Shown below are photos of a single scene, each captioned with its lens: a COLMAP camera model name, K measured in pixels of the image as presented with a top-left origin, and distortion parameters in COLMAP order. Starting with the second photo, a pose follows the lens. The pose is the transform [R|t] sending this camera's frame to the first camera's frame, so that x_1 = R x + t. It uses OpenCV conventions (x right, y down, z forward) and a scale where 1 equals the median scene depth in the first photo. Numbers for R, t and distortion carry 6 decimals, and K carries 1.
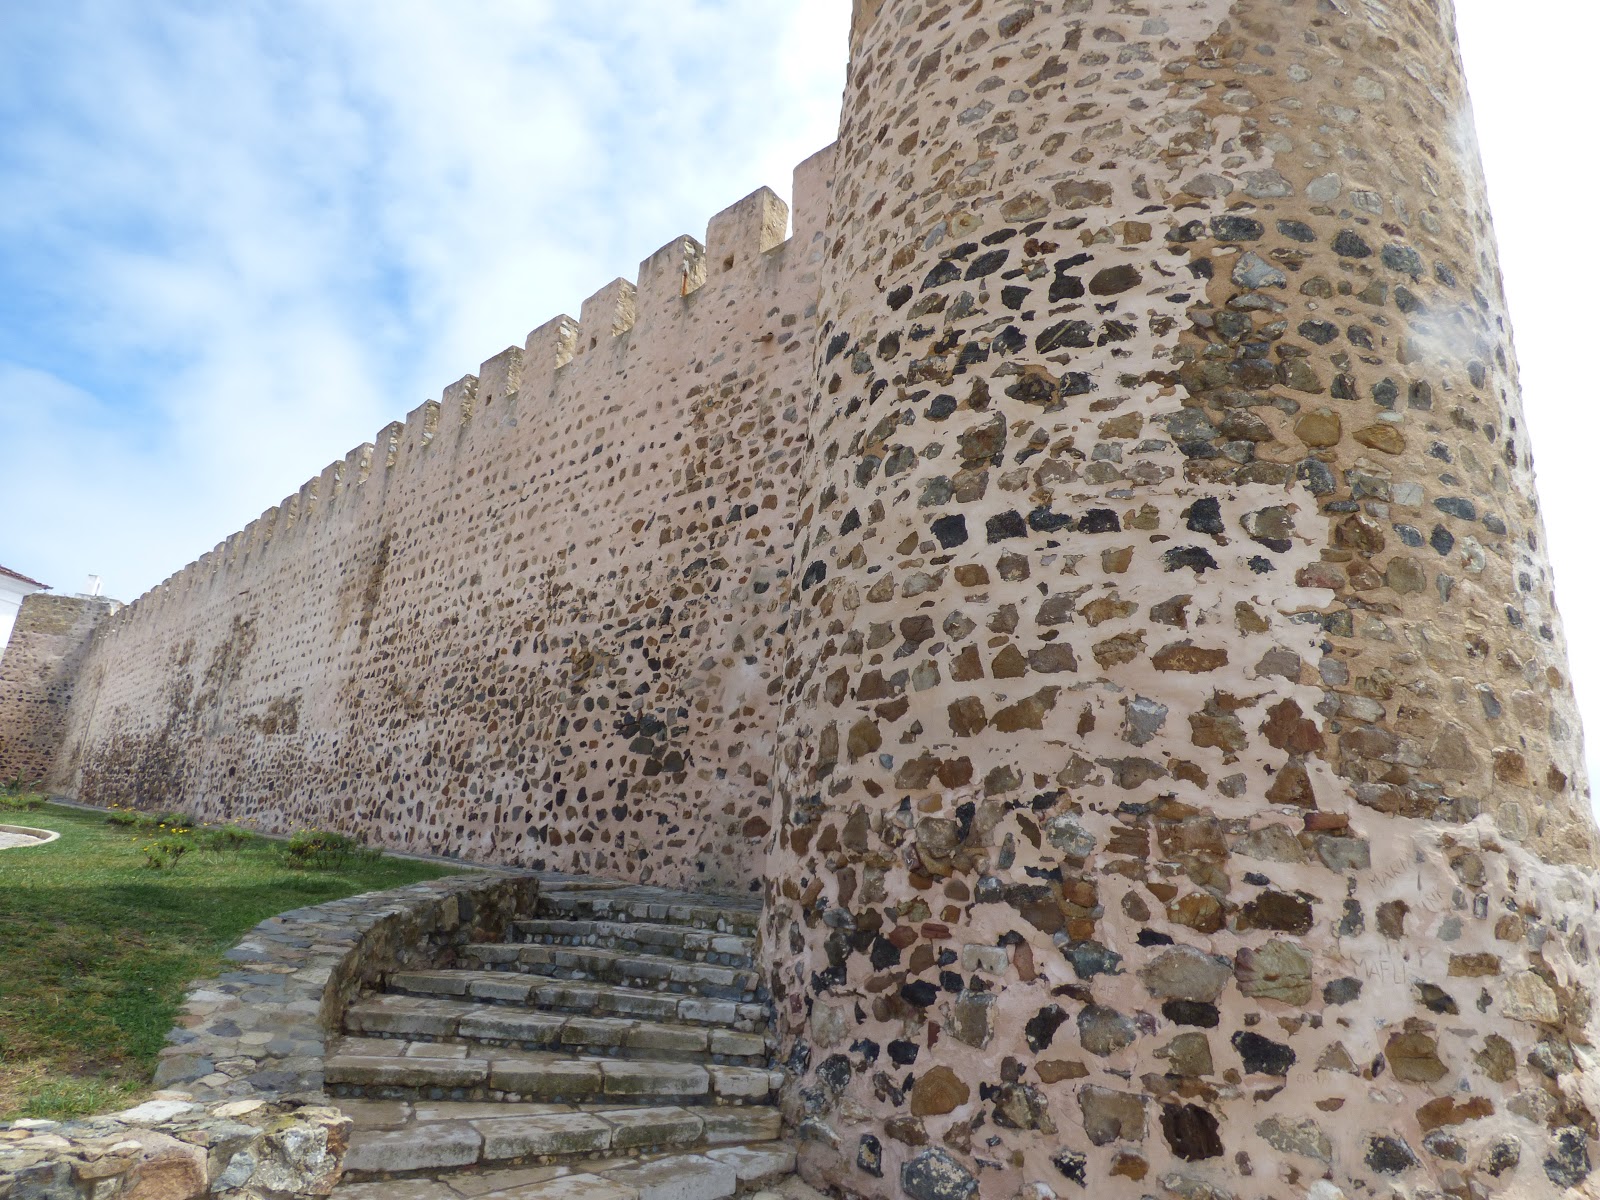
lens RADIAL K [[998.6, 0, 800.0], [0, 998.6, 600.0], [0, 0, 1]] dist [-0.000922, 0.002247]
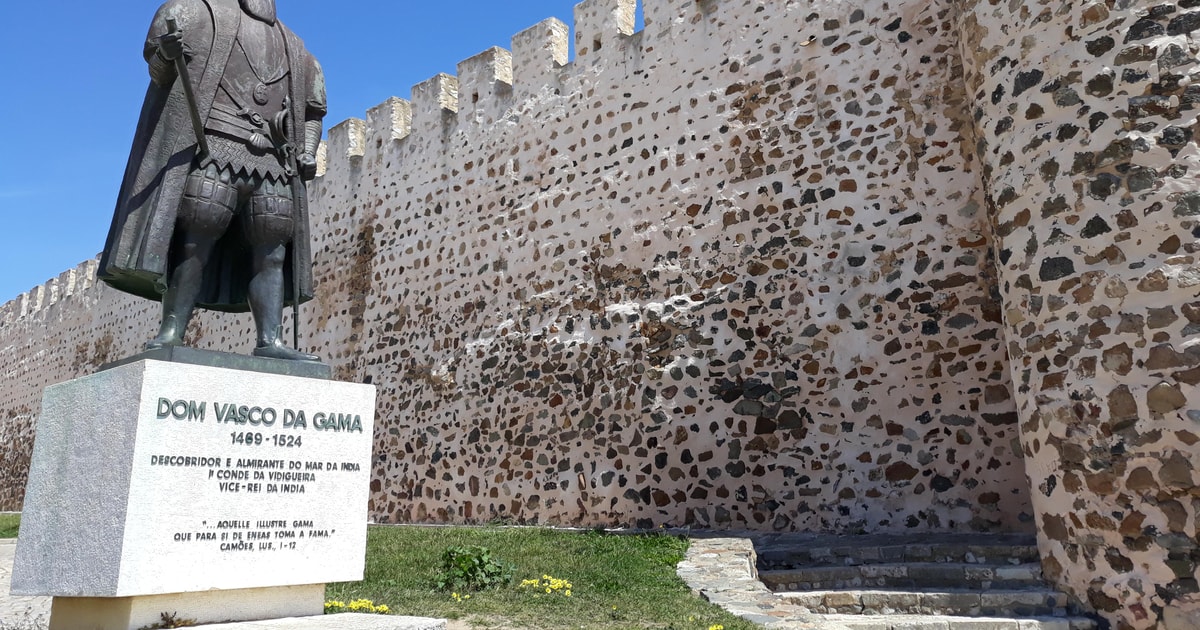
lens RADIAL K [[997.3, 0, 608.8], [0, 997.3, 181.1], [0, 0, 1]] dist [0.138725, -0.440186]
pose [[0.994680, -0.088393, 0.052894, -0.328244], [0.090610, 0.995038, -0.041098, -0.072047], [-0.048999, 0.045672, 0.997754, -0.133128]]
